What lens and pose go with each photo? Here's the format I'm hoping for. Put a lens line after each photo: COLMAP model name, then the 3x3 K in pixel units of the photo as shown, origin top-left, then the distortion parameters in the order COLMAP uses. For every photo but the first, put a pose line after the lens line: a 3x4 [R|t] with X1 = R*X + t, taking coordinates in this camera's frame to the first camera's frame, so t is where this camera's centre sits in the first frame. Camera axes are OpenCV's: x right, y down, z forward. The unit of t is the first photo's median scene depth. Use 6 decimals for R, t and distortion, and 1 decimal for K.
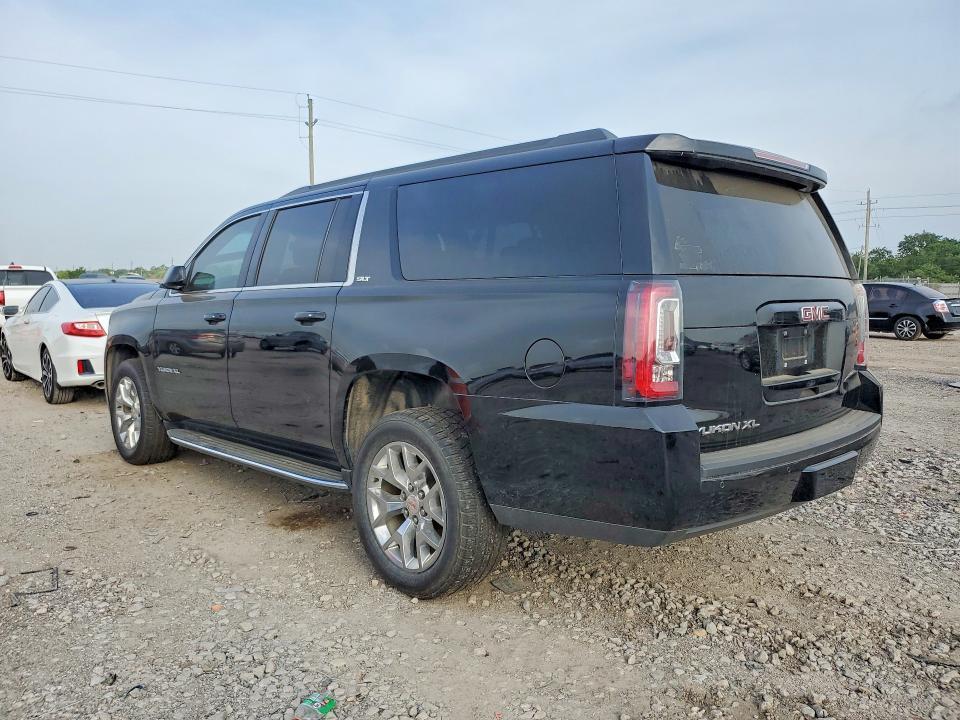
lens RADIAL K [[829.9, 0, 482.2], [0, 829.9, 359.0], [0, 0, 1]] dist [0.035753, 0.006699]
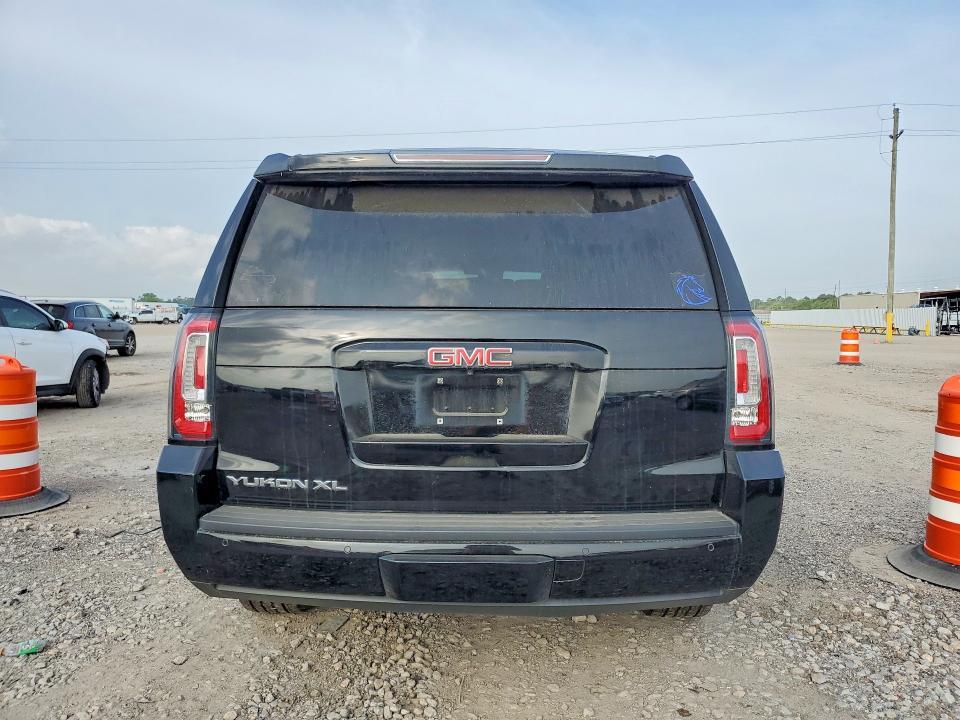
lens RADIAL K [[829.9, 0, 481.4], [0, 829.9, 360.7], [0, 0, 1]] dist [0.035753, 0.006699]
pose [[0.702443, 0.040265, -0.710600, 1.008740], [-0.065333, 0.997831, -0.008043, -0.049089], [0.708735, 0.052076, 0.703550, 0.512871]]
